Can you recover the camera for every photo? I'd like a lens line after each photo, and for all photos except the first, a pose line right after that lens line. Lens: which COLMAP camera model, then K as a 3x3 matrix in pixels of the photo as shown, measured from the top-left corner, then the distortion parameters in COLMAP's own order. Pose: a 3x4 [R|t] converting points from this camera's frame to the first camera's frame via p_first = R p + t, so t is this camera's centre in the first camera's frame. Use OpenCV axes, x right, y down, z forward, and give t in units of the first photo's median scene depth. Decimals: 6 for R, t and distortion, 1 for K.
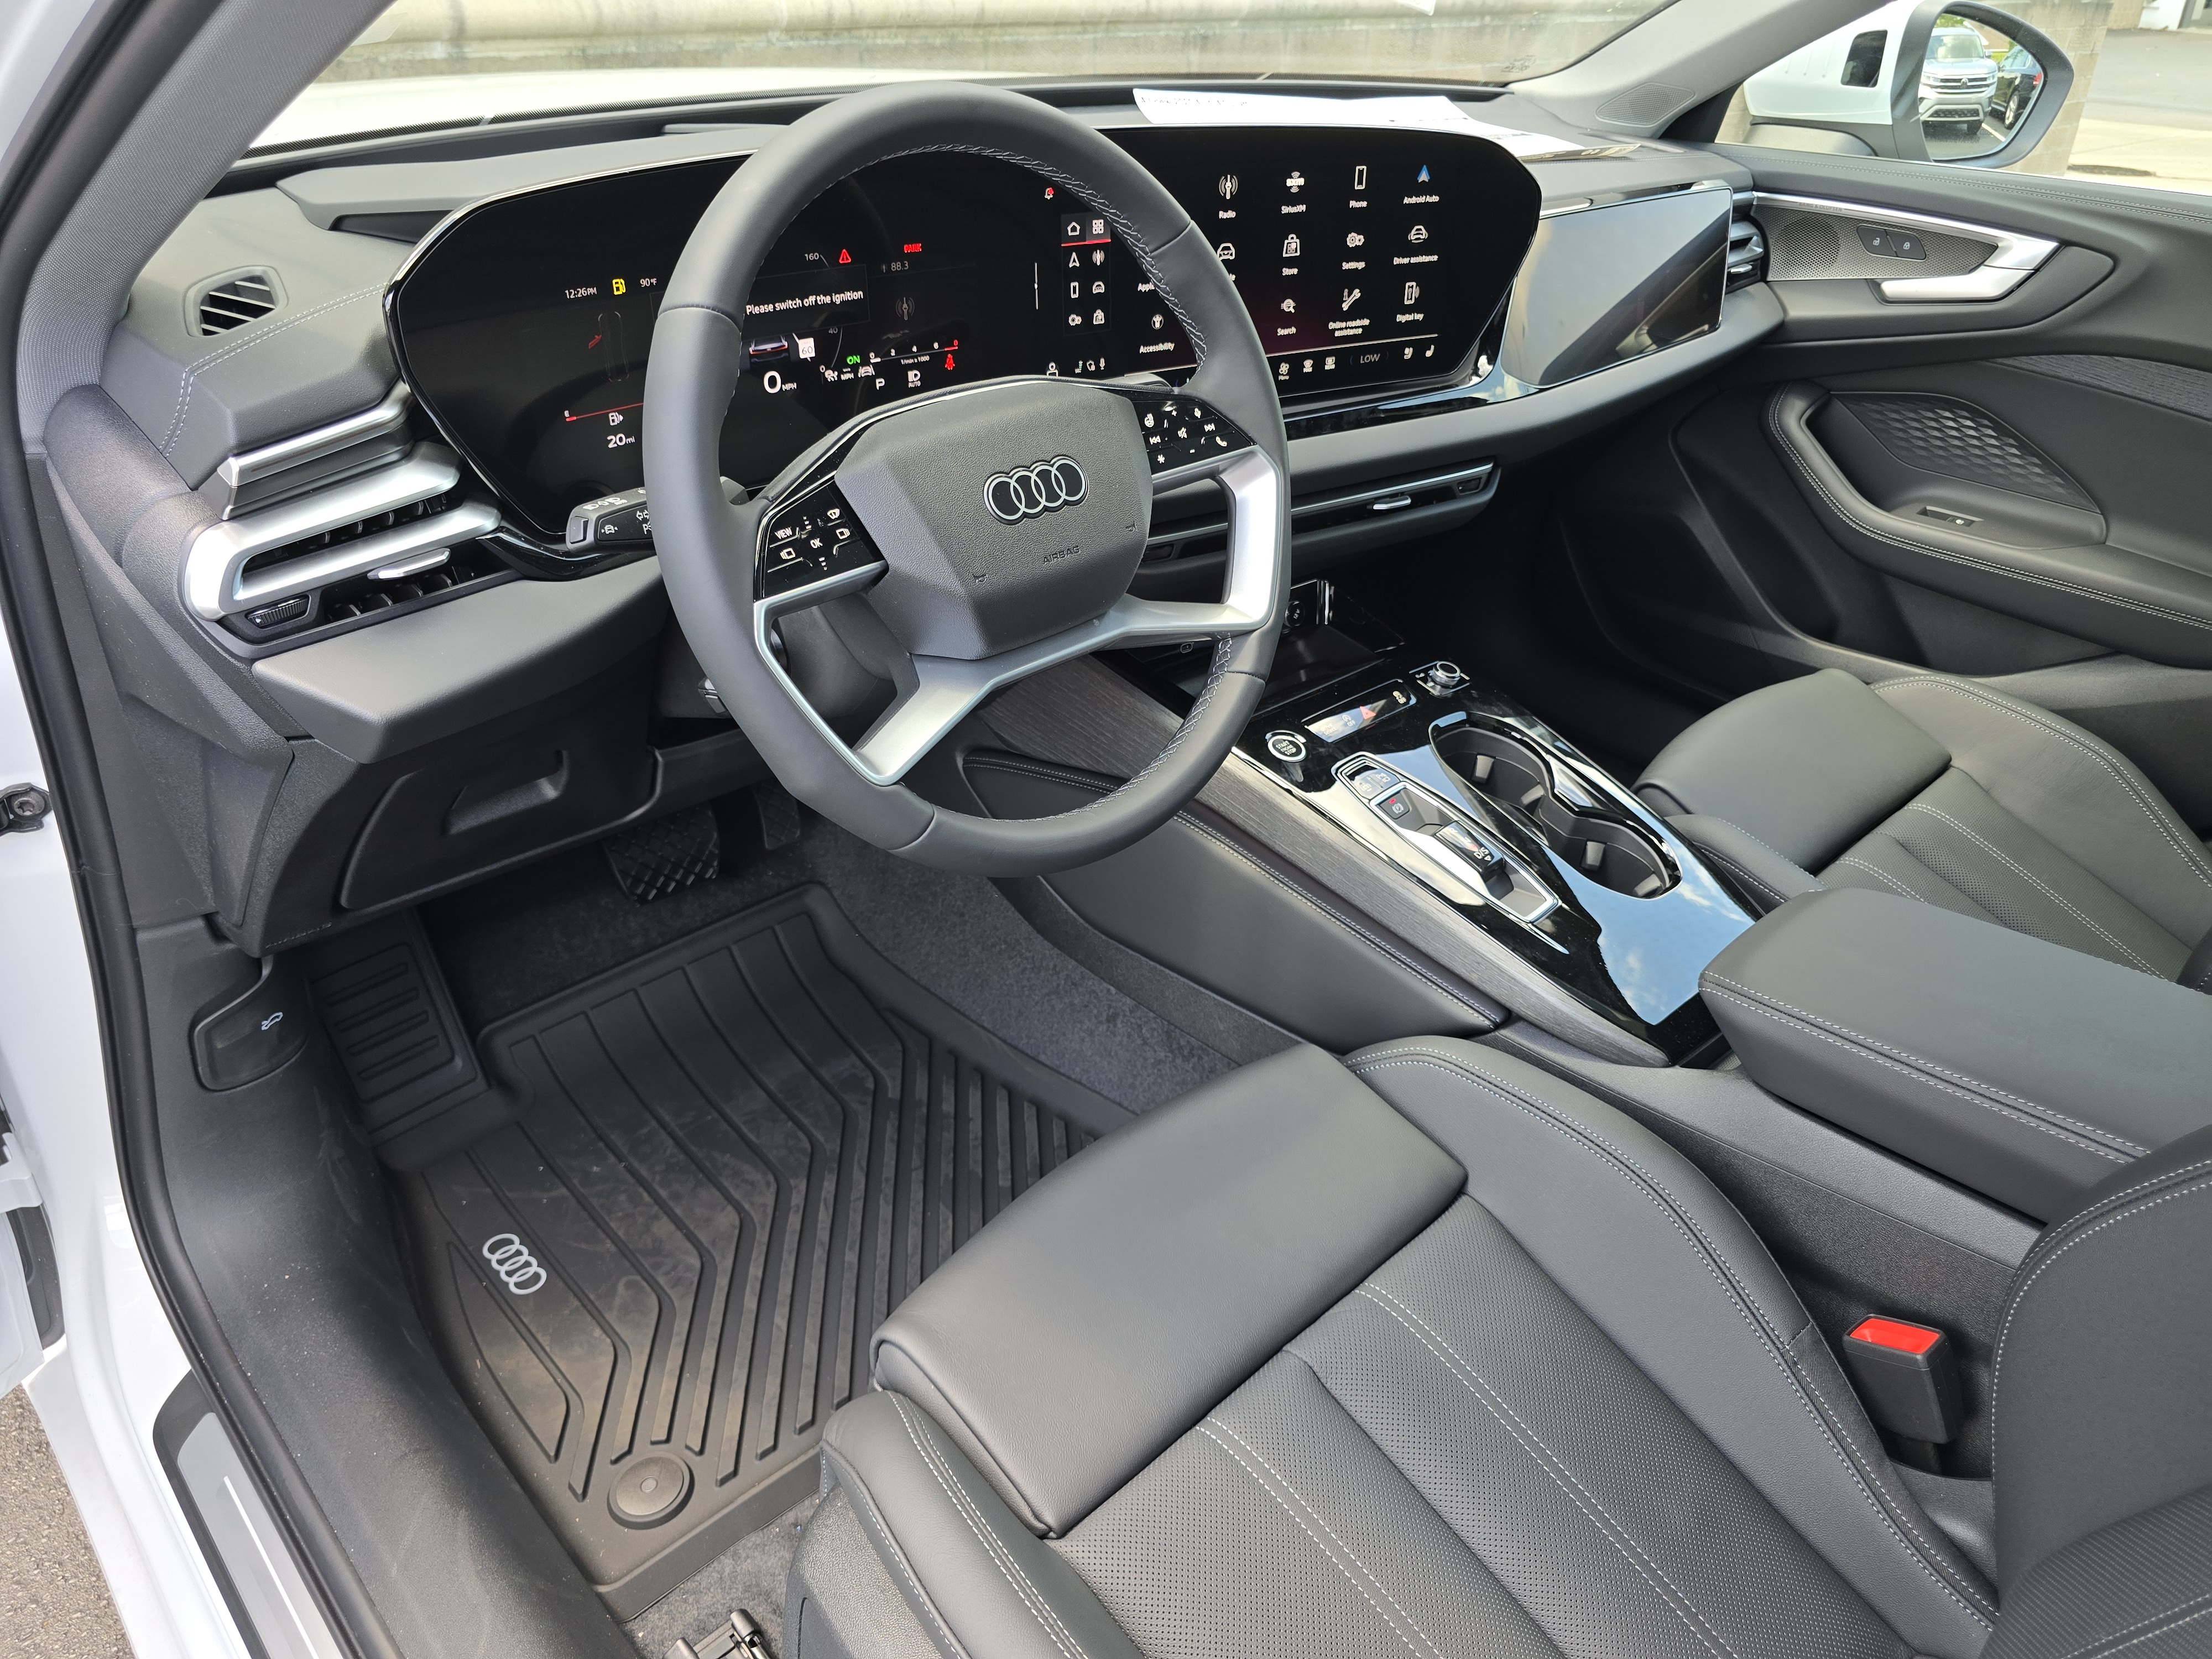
lens RADIAL K [[1497.3, 0, 1122.9], [0, 1497.3, 842.9], [0, 0, 1]] dist [0.042553, -0.044502]
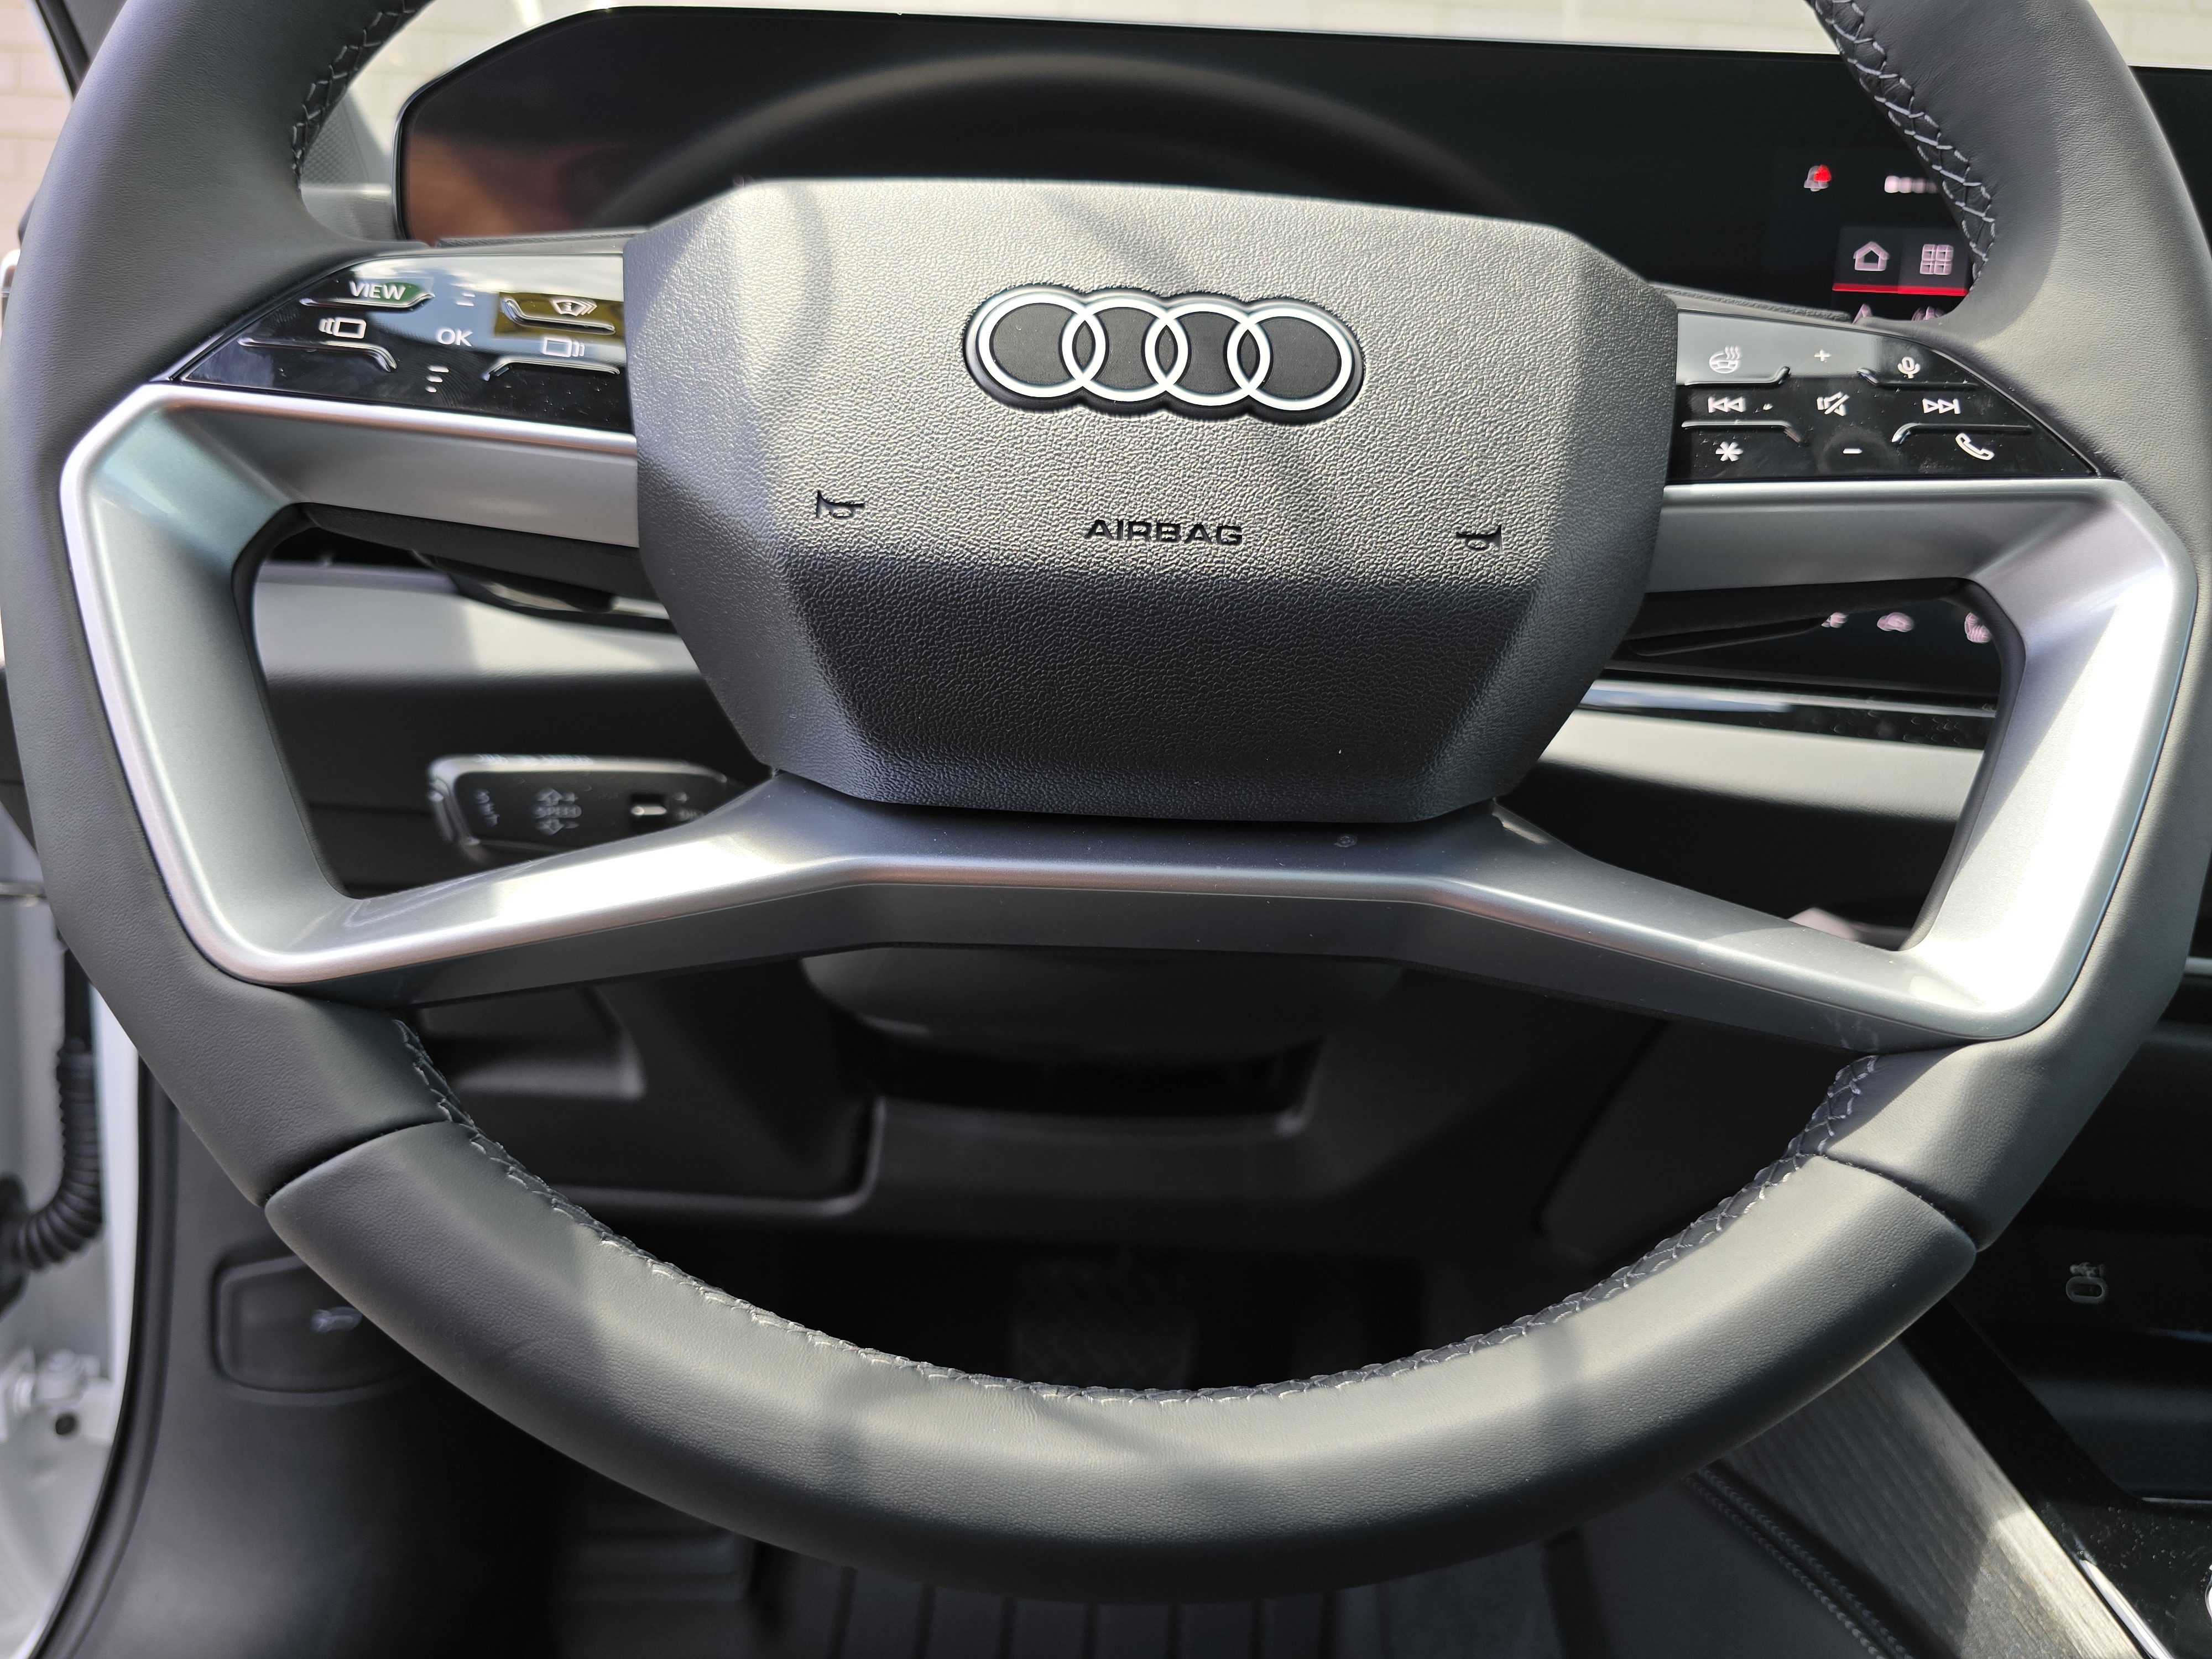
lens RADIAL K [[1550.6, 0, 1107.8], [0, 1550.6, 844.7], [0, 0, 1]] dist [0.022654, -0.056172]
pose [[0.738303, 0.142727, -0.659194, 0.128325], [-0.389835, 0.887867, -0.244380, -0.036945], [0.550397, 0.437404, 0.711155, 0.581199]]
